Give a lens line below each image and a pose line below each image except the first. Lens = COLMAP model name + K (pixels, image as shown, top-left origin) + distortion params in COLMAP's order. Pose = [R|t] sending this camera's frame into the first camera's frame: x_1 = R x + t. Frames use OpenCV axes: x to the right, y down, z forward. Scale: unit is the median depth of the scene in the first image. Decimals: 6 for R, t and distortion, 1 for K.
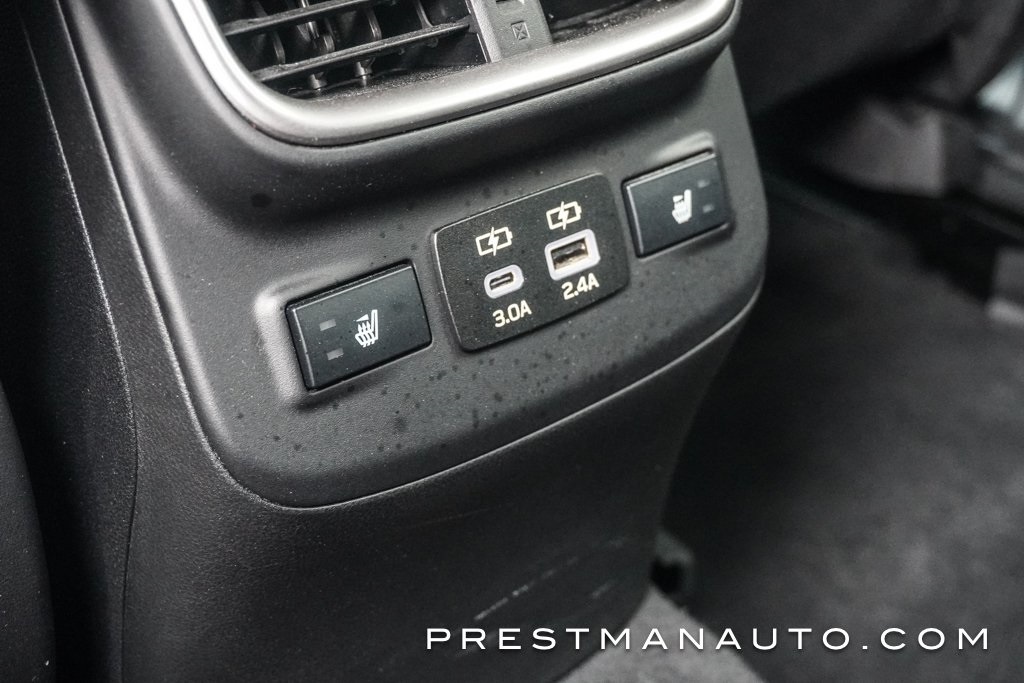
lens RADIAL K [[1666.9, 0, 512.0], [0, 1666.9, 341.5], [0, 0, 1]] dist [-0.000922, 0.012190]
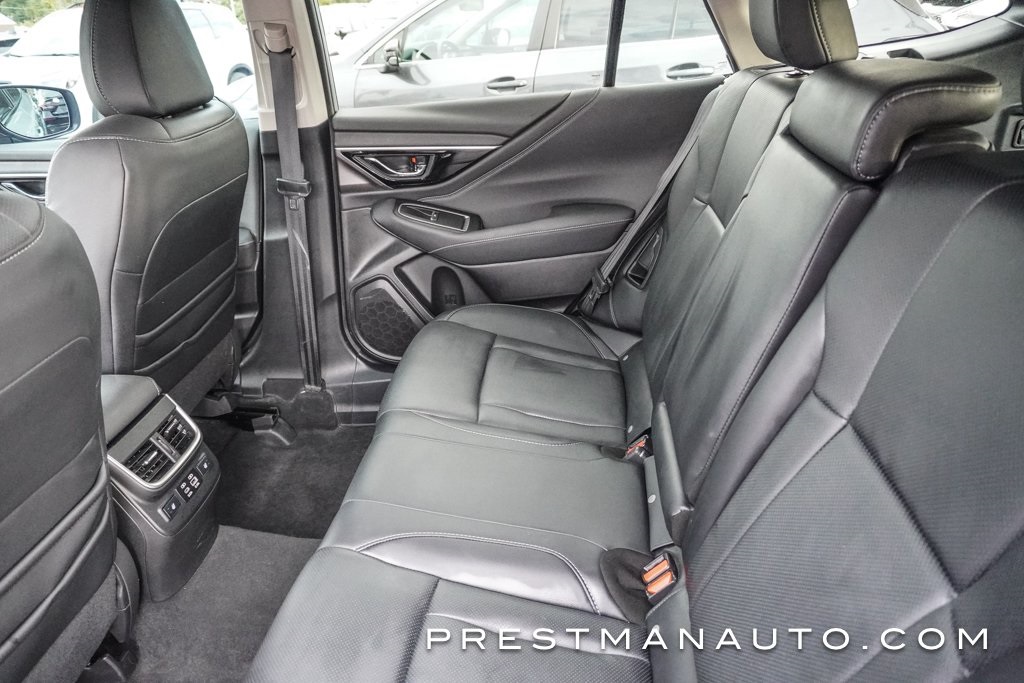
lens RADIAL K [[694.8, 0, 512.0], [0, 694.8, 341.5], [0, 0, 1]] dist [-0.038359, 0.002088]
pose [[0.733695, -0.347536, 0.583876, -0.438512], [0.372024, 0.924522, 0.082812, -0.321901], [-0.568586, 0.156457, 0.807608, -1.991764]]
